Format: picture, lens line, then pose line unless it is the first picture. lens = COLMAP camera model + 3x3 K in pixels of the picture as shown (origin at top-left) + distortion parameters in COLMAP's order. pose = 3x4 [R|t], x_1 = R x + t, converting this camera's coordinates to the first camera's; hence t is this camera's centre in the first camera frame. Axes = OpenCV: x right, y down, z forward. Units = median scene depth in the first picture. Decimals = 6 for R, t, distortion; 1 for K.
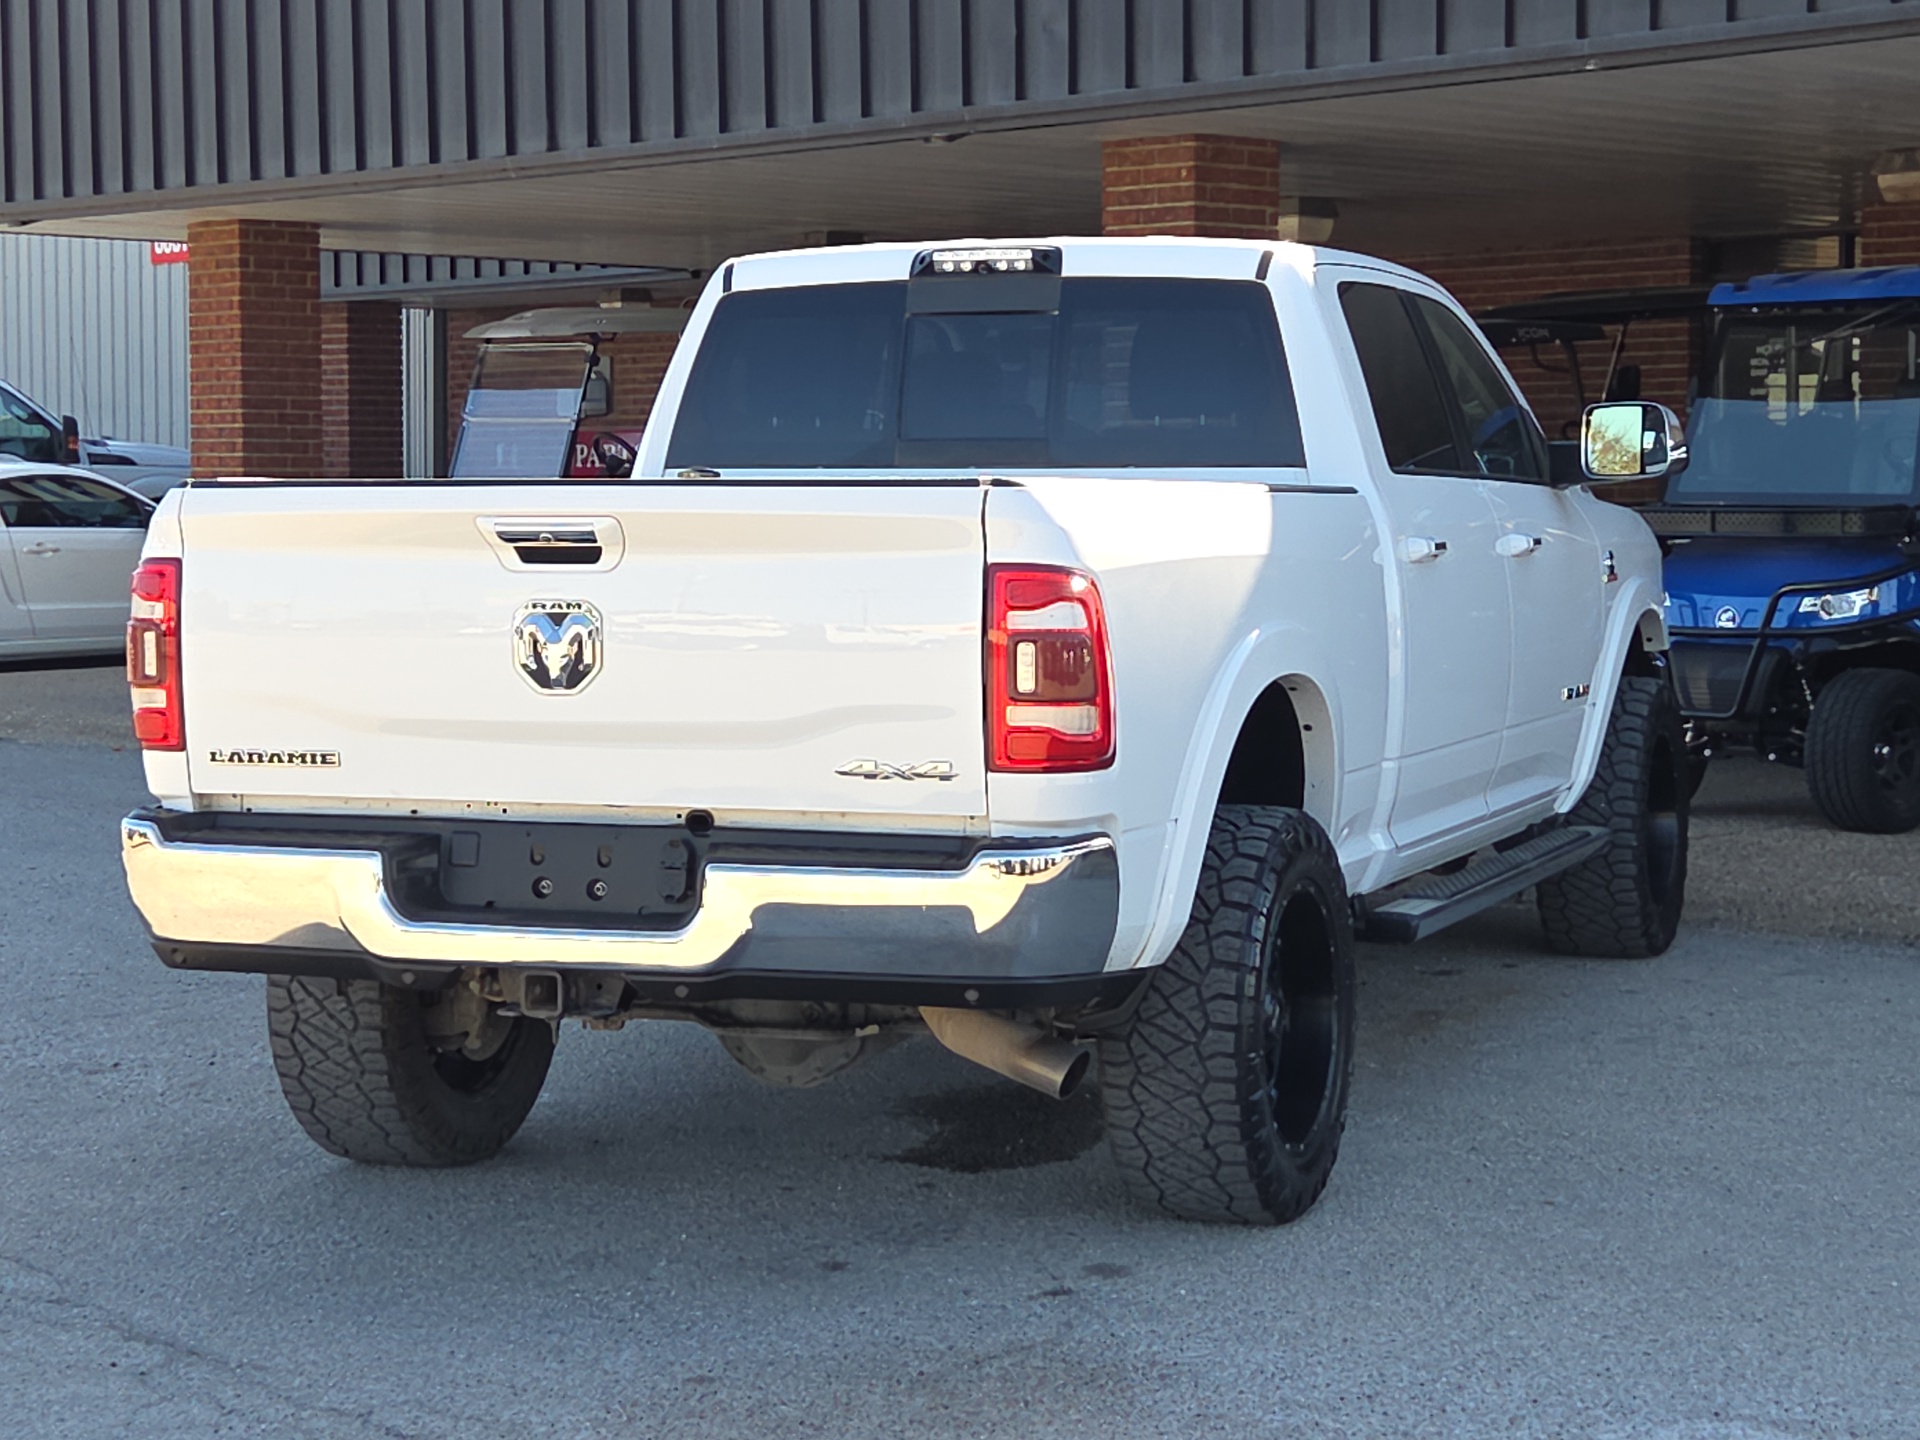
lens RADIAL K [[3759.8, 0, 968.1], [0, 3759.8, 708.4], [0, 0, 1]] dist [0.273273, -1.804639]
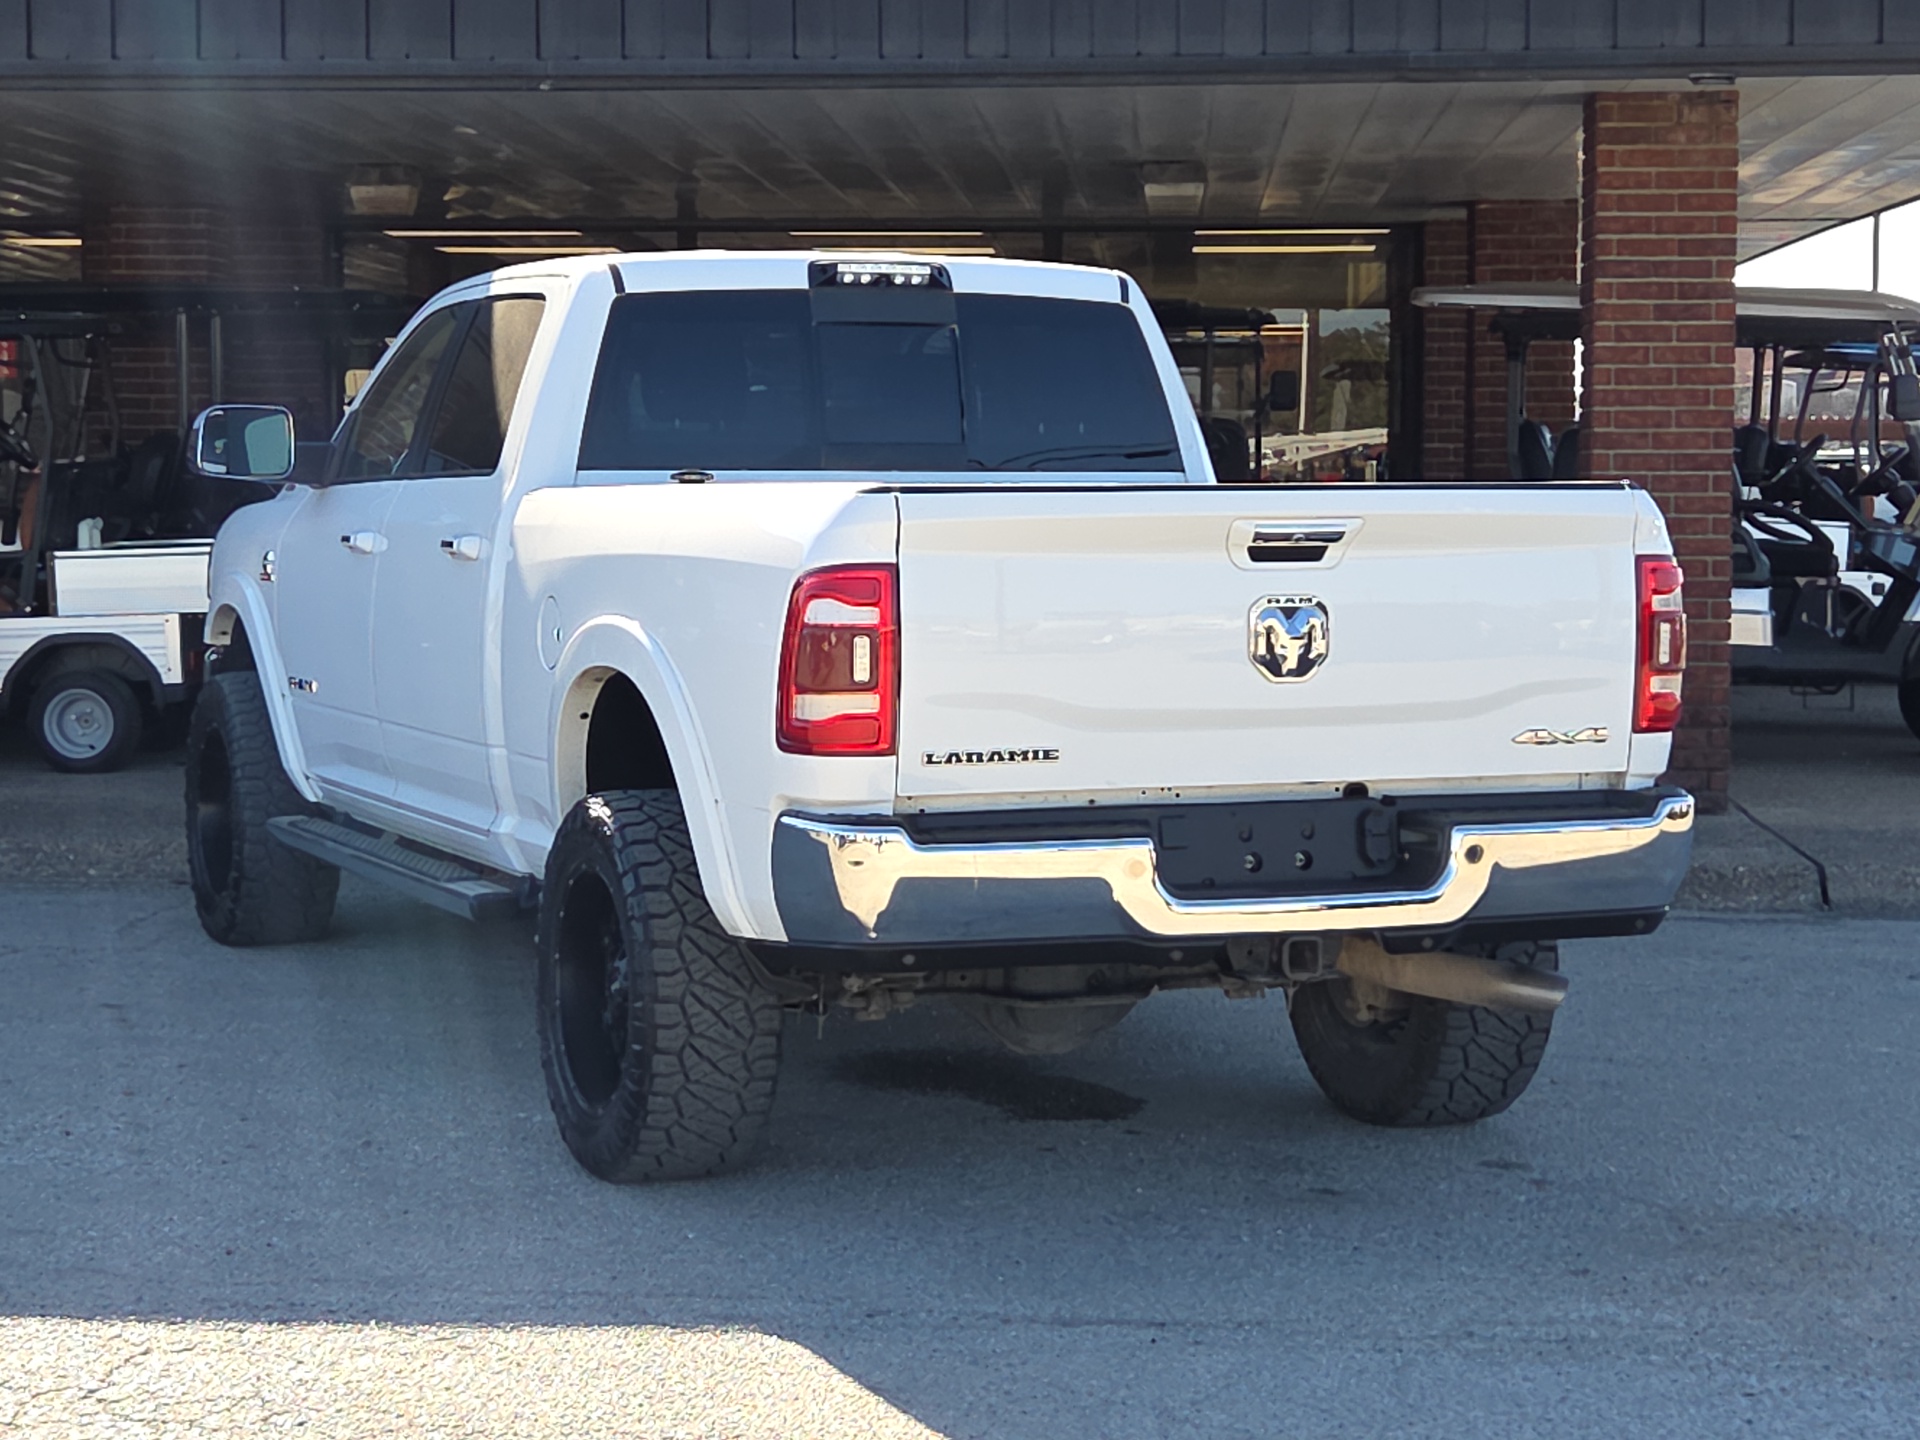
lens RADIAL K [[3913.3, 0, 960.0], [0, 3913.3, 720.0], [0, 0, 1]] dist [0.247910, -0.104666]
pose [[0.719099, -0.040488, 0.693727, -0.899836], [0.039300, 0.999073, 0.017571, -0.015335], [-0.693795, 0.014628, 0.720024, 0.238426]]
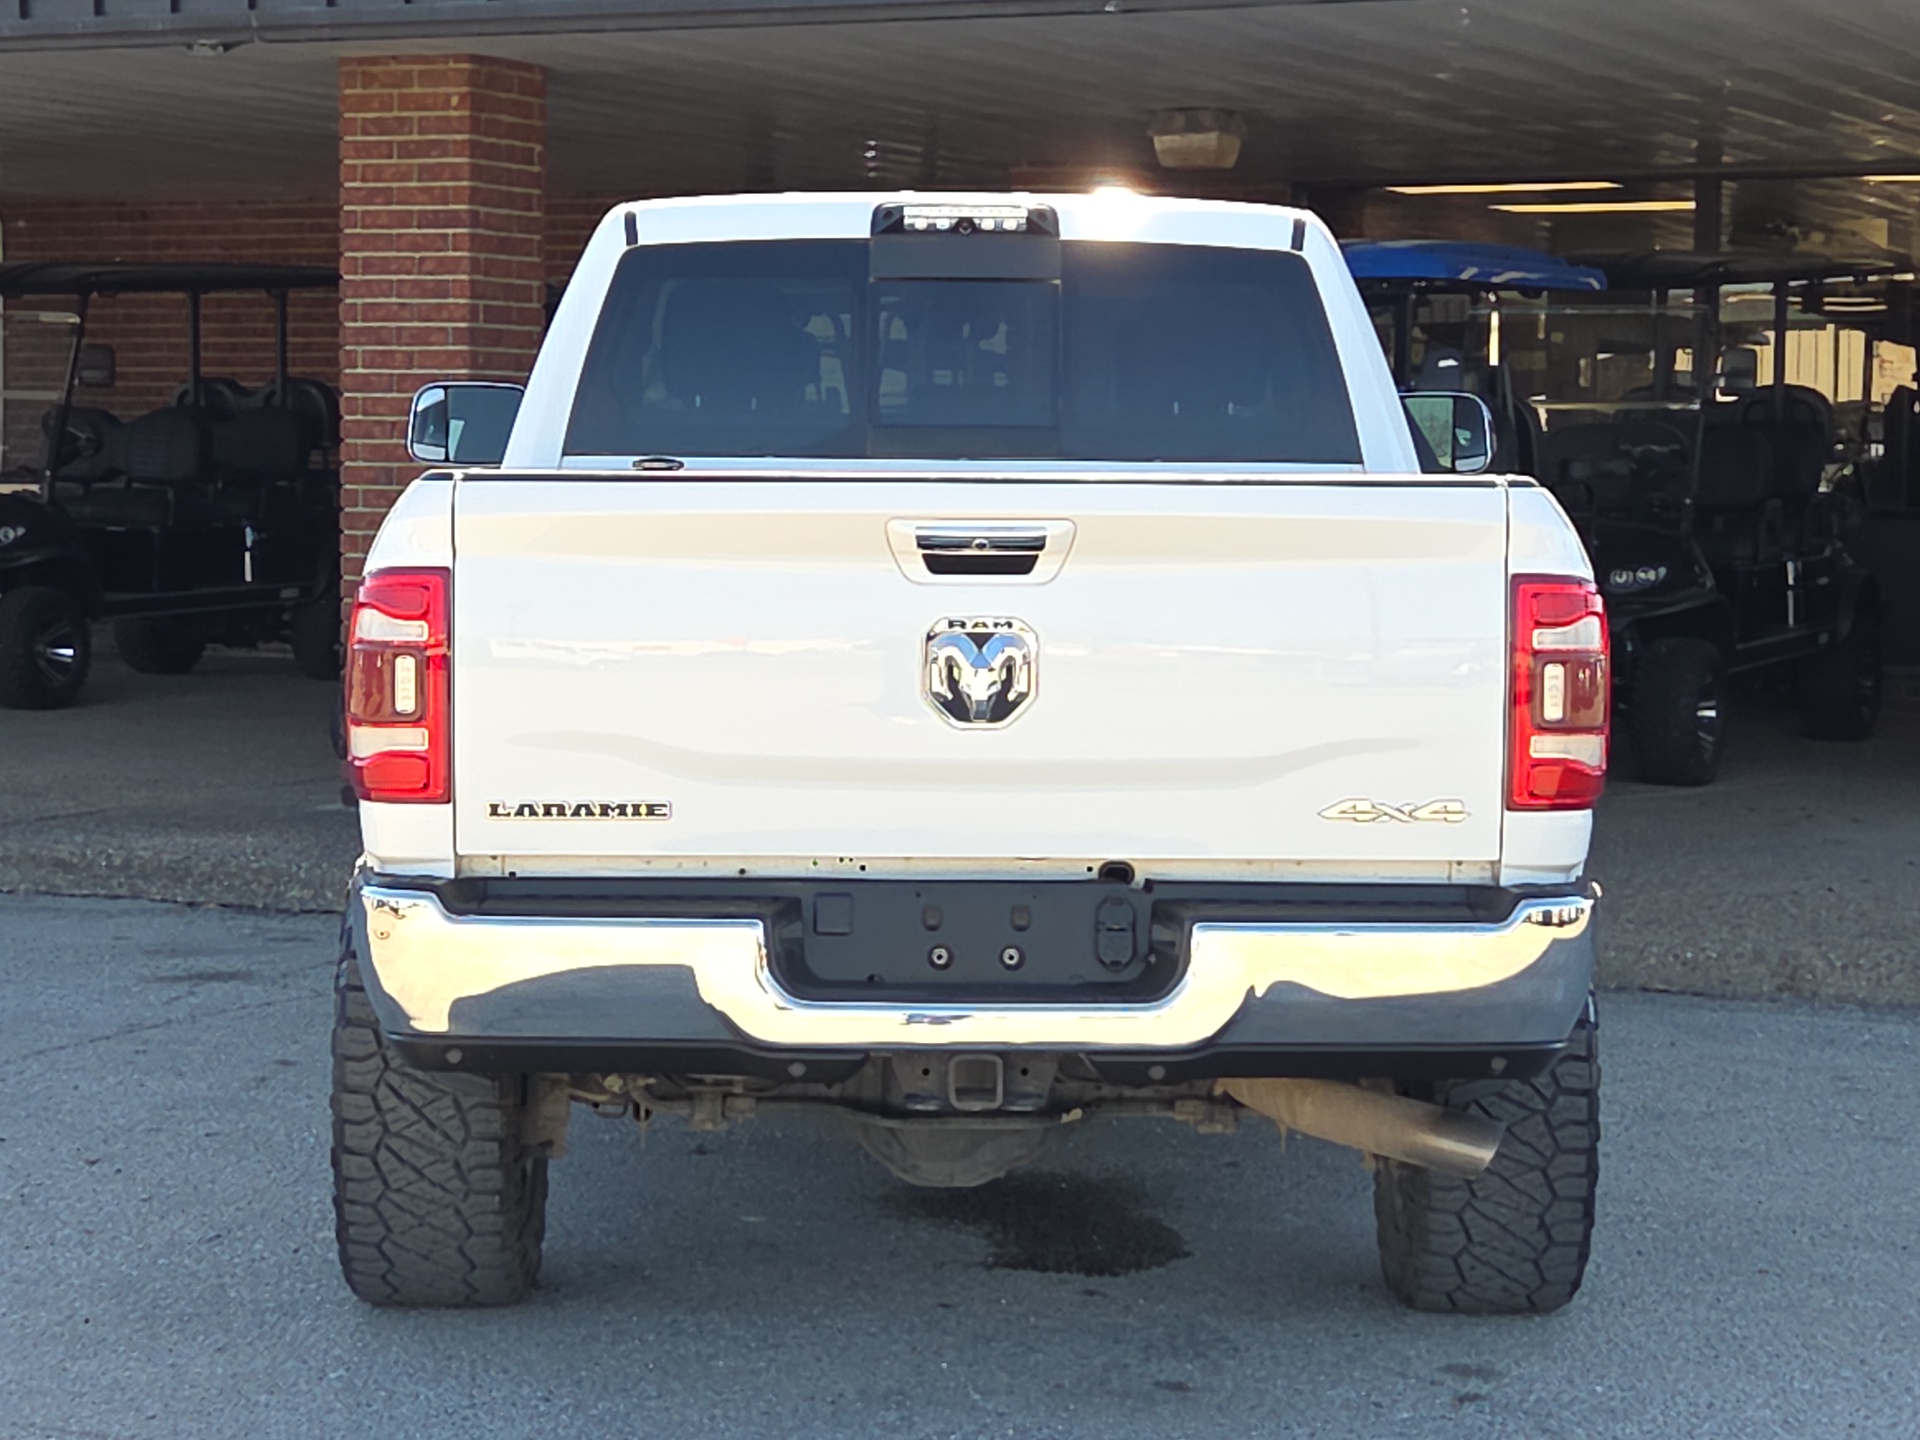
lens RADIAL K [[4491.9, 0, 960.0], [0, 4491.9, 720.0], [0, 0, 1]] dist [0.150774, -0.194051]
pose [[0.927910, -0.010897, 0.372645, -0.458790], [0.011829, 0.999930, -0.000215, -0.005147], [-0.372617, 0.004607, 0.927974, 0.060588]]
